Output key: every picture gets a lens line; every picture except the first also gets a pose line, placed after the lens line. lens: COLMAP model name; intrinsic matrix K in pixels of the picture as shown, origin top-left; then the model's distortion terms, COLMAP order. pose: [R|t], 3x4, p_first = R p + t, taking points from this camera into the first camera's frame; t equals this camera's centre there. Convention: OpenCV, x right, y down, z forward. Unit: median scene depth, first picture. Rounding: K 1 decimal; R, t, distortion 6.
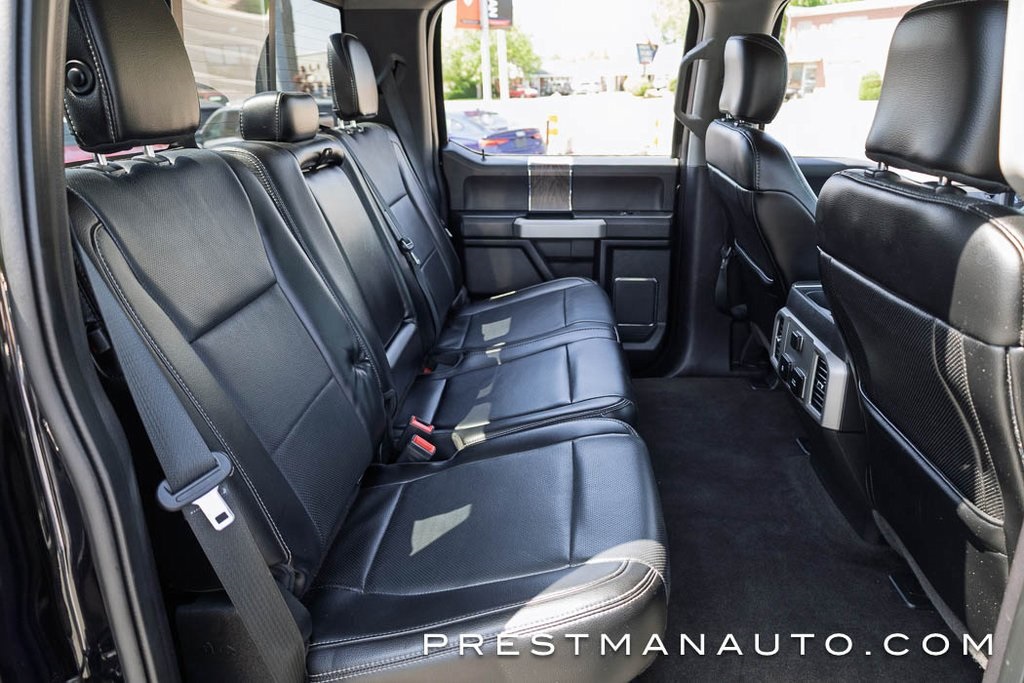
lens RADIAL K [[674.7, 0, 513.6], [0, 674.7, 334.7], [0, 0, 1]] dist [0.009179, -0.000357]
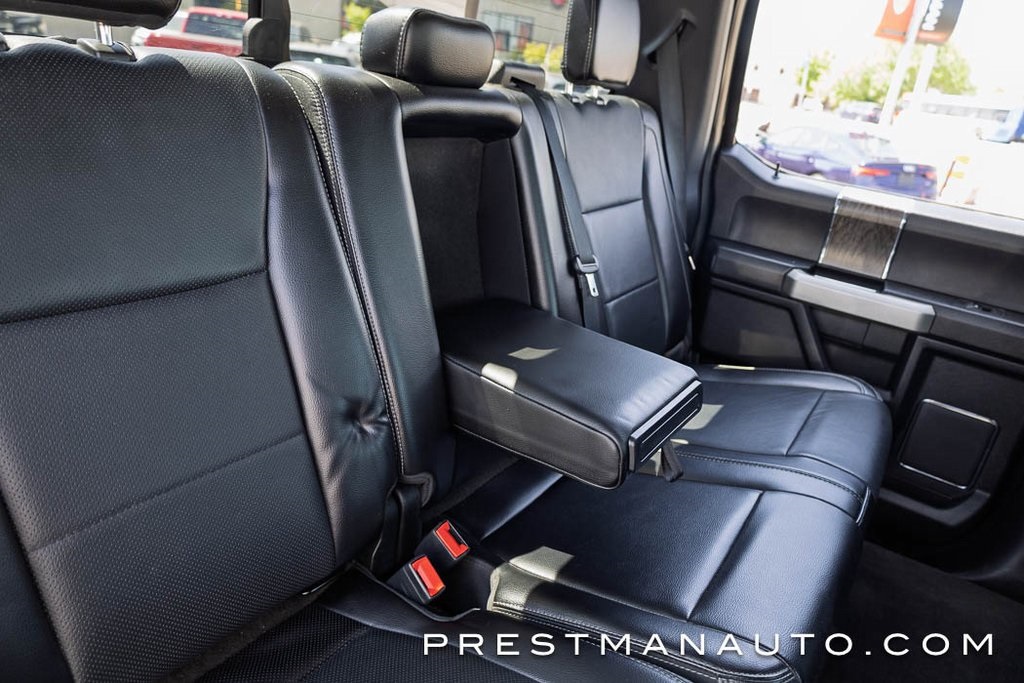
lens RADIAL K [[674.7, 0, 507.7], [0, 674.7, 338.0], [0, 0, 1]] dist [0.009179, -0.000357]
pose [[0.848634, 0.308303, -0.429848, 0.073603], [-0.305244, 0.949068, 0.078073, -0.067182], [0.432025, 0.064953, 0.899519, 0.244602]]
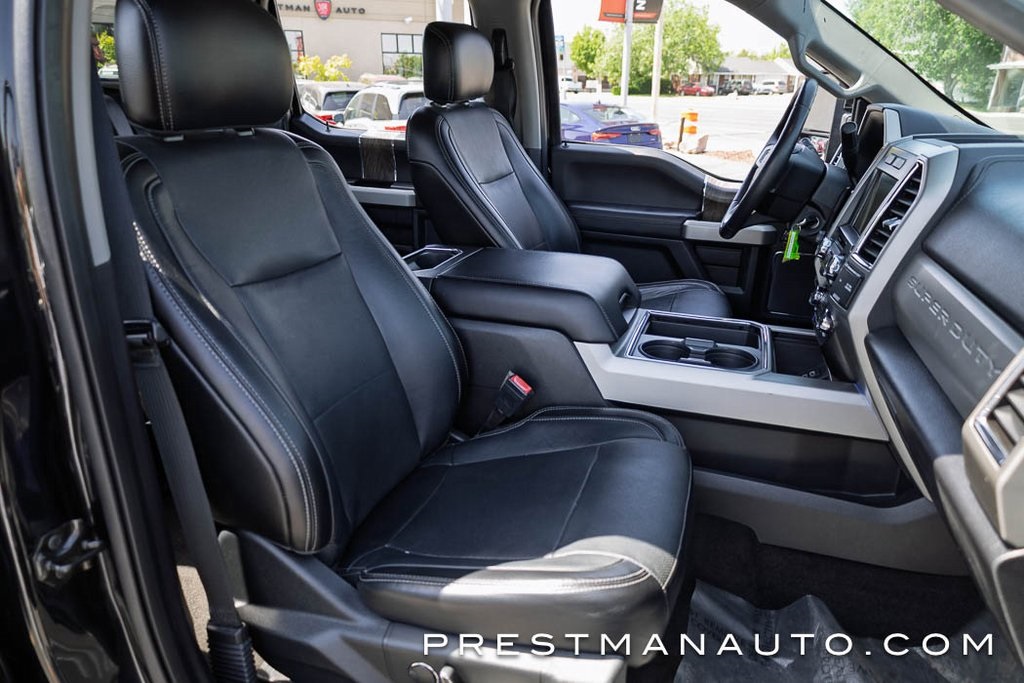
lens RADIAL K [[674.7, 0, 521.5], [0, 674.7, 340.0], [0, 0, 1]] dist [0.009179, -0.000357]
pose [[0.968830, 0.119529, -0.216980, 0.542743], [-0.116459, 0.992830, 0.026927, 0.017772], [0.218643, -0.000818, 0.975805, -0.022879]]
